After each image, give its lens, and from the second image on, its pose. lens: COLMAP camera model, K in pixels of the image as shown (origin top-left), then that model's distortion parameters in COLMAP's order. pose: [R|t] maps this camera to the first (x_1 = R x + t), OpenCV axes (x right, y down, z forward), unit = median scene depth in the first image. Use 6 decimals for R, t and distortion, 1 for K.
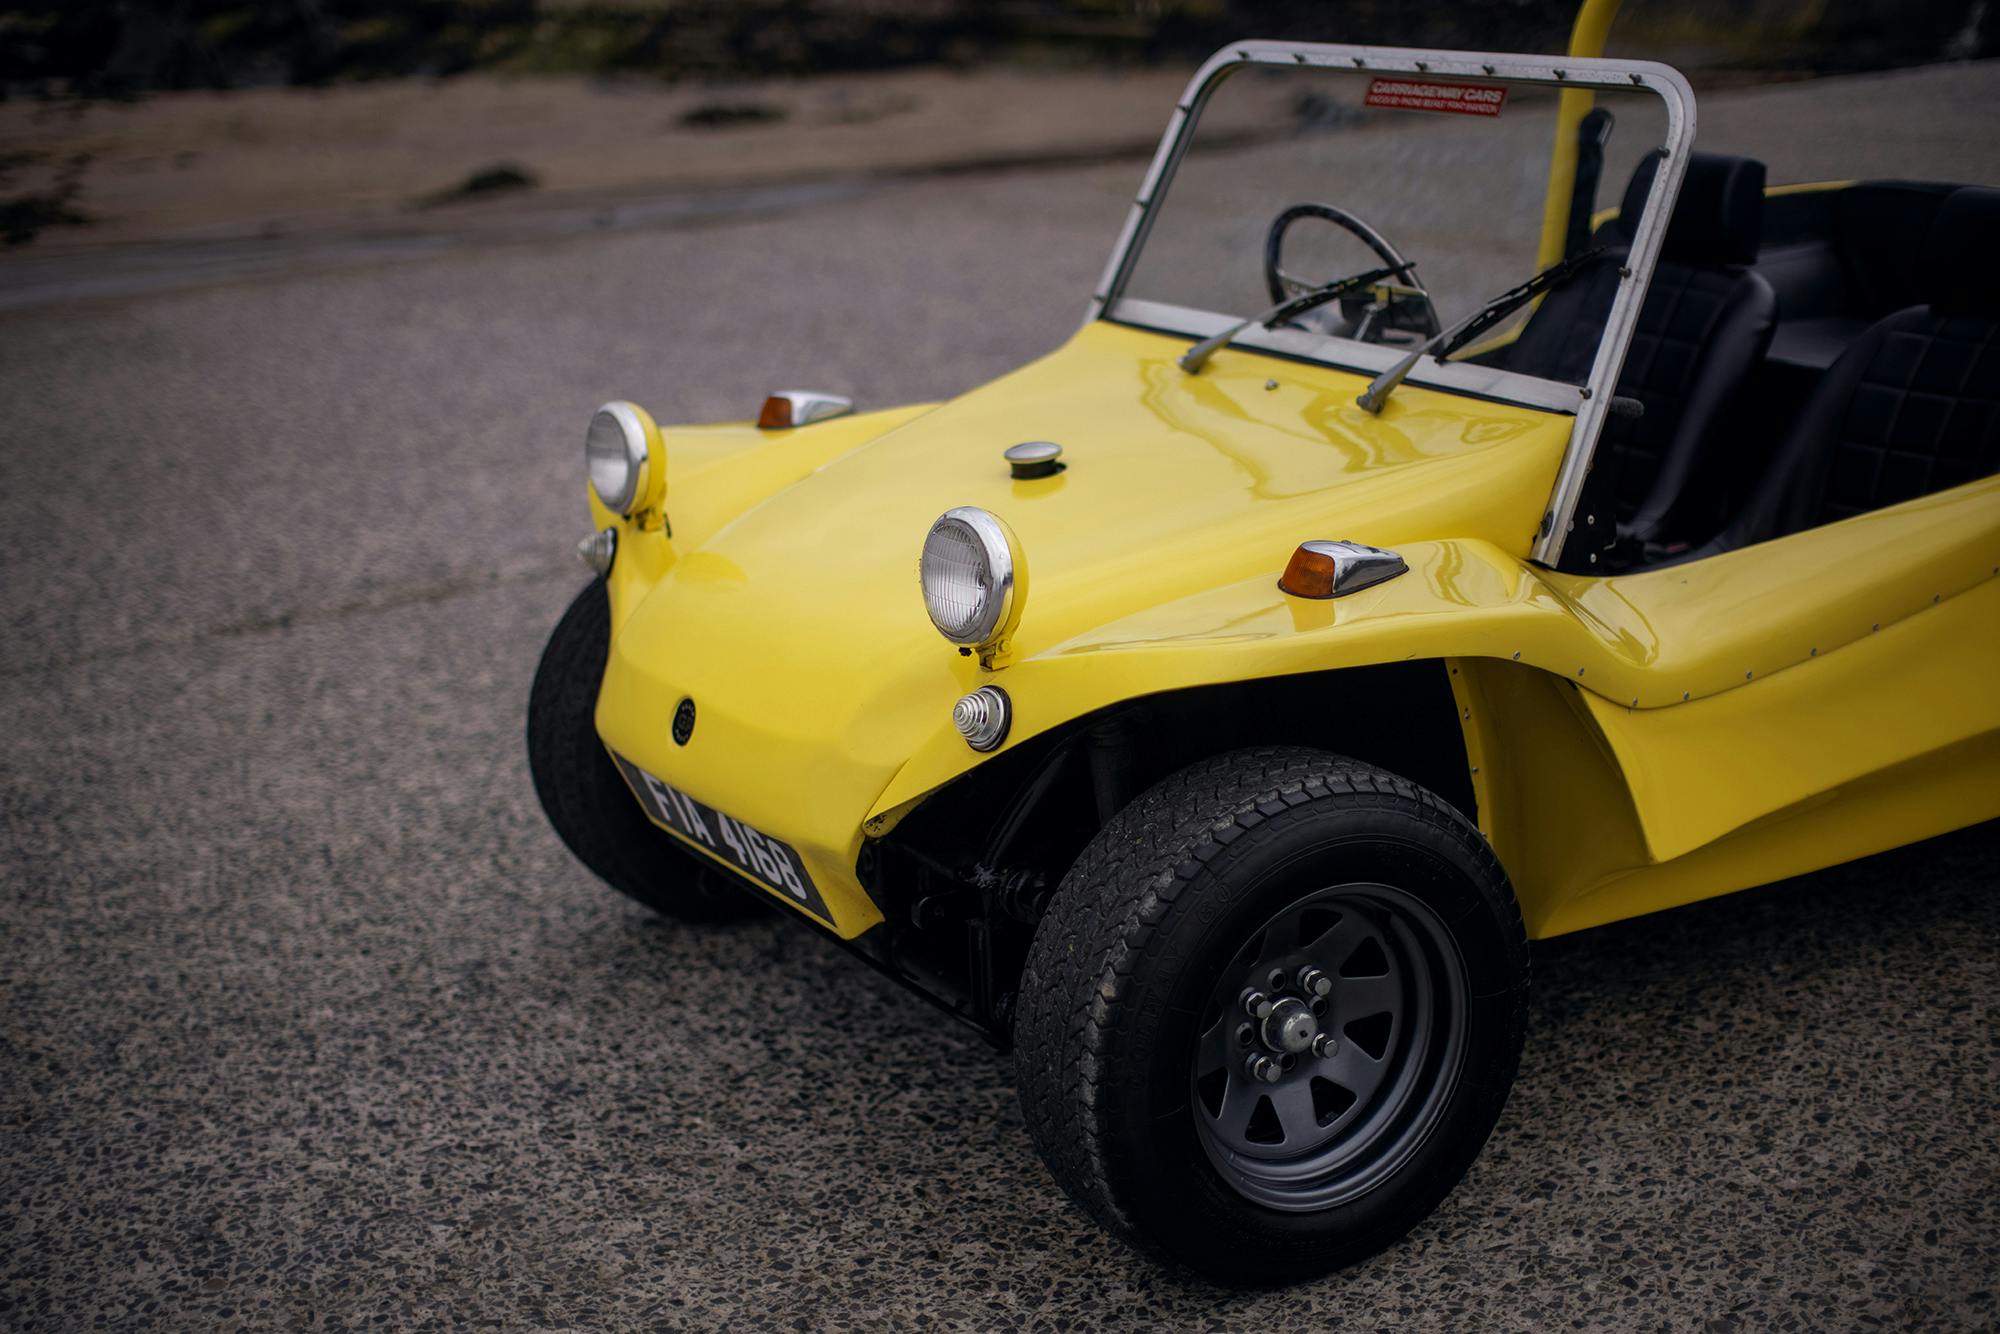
lens RADIAL K [[2806.4, 0, 1033.4], [0, 2806.4, 726.4], [0, 0, 1]] dist [-0.128177, 0.000000]
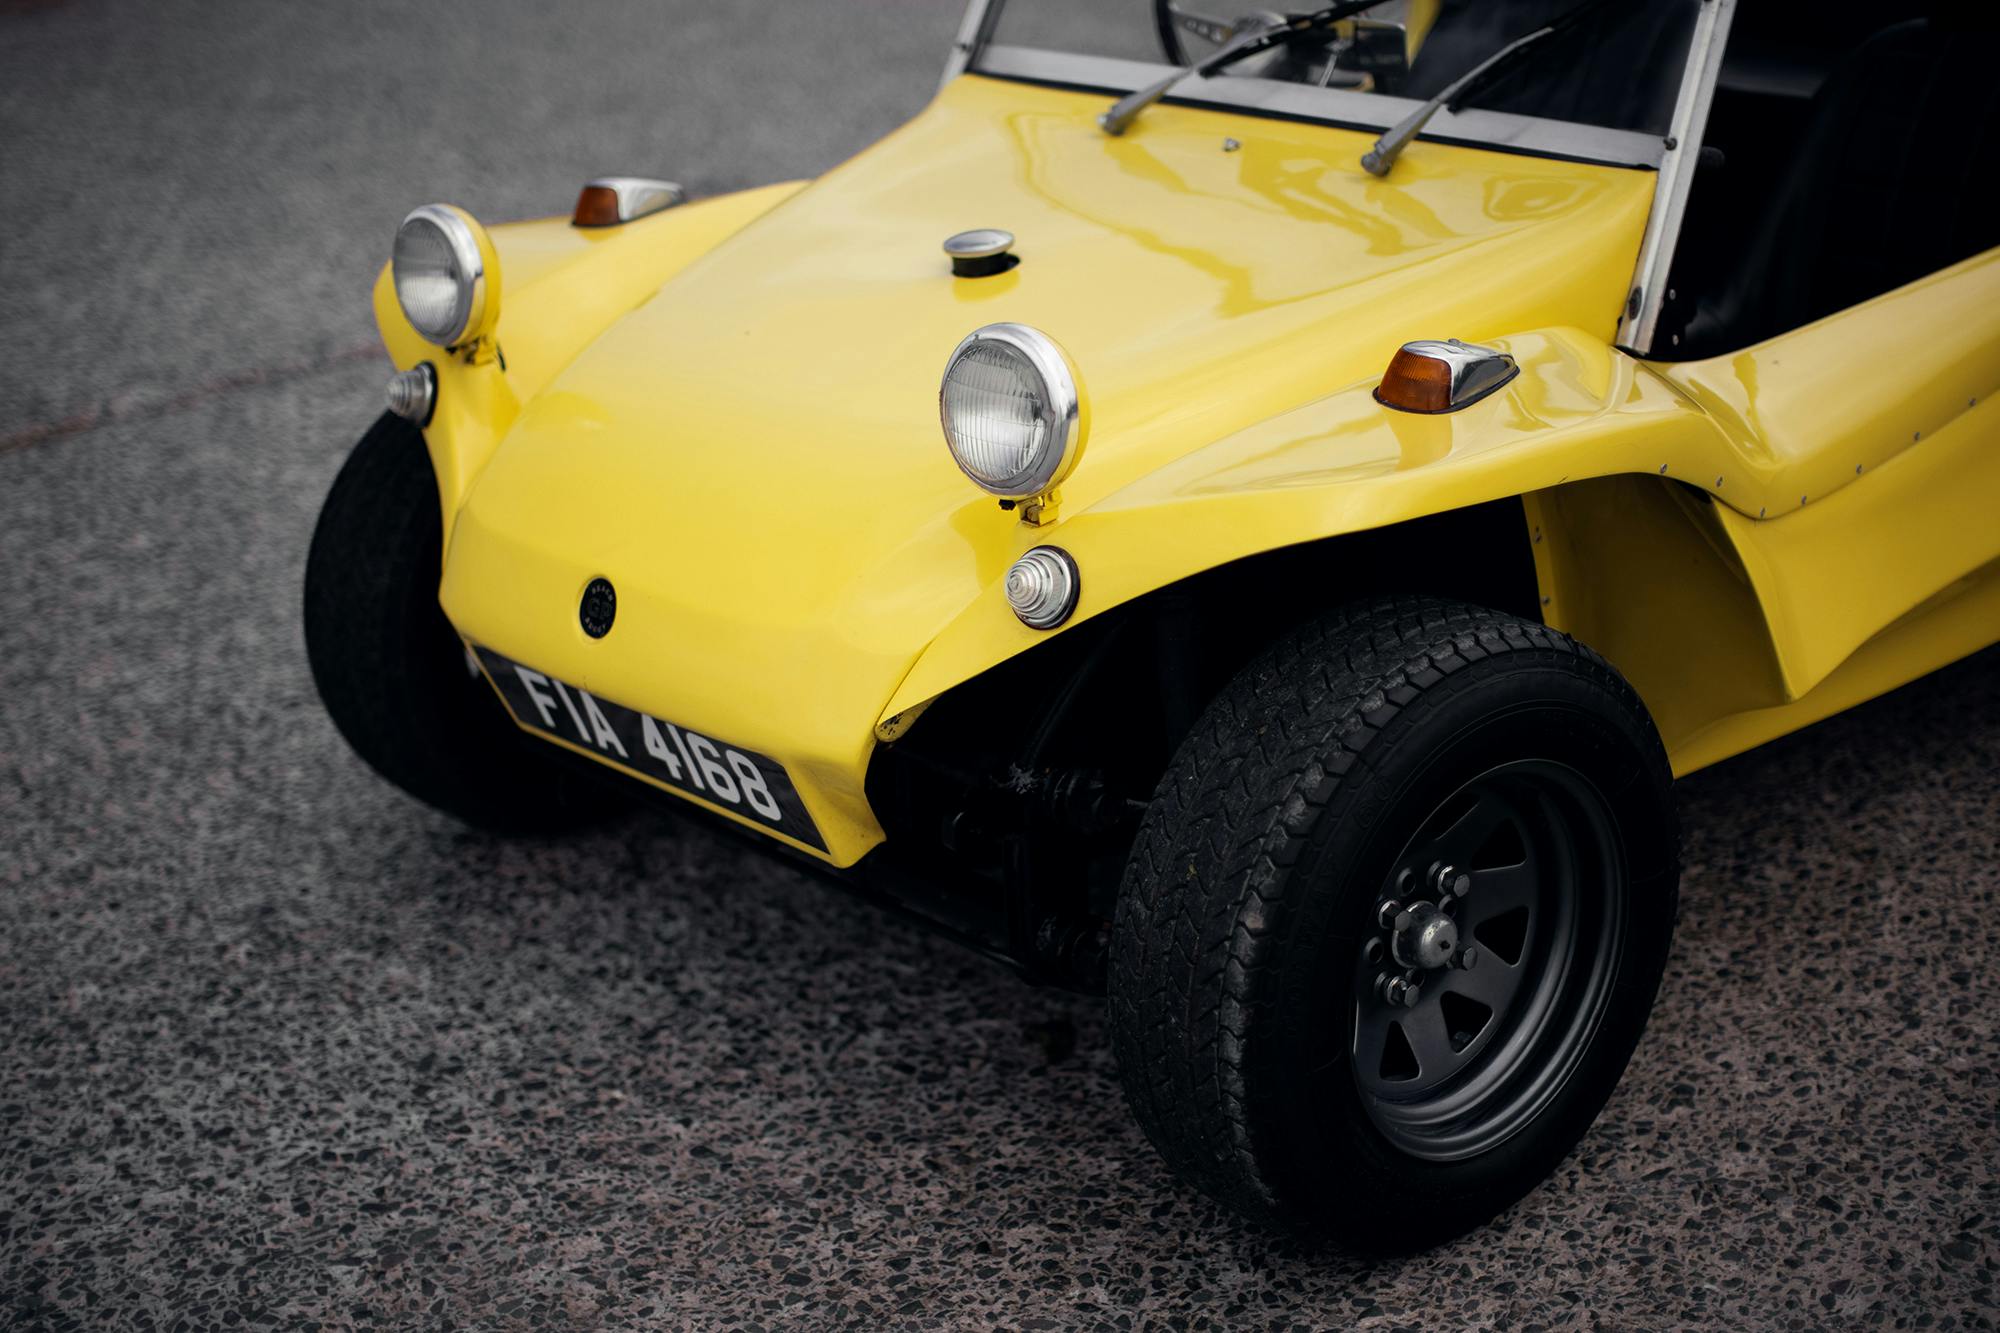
lens RADIAL K [[3062.2, 0, 993.9], [0, 3062.2, 676.8], [0, 0, 1]] dist [-0.119661, 0.000000]
pose [[0.985776, -0.071100, 0.152282, -0.150433], [0.062182, 0.996103, 0.062554, -0.029949], [-0.156136, -0.052195, 0.986356, 0.129467]]
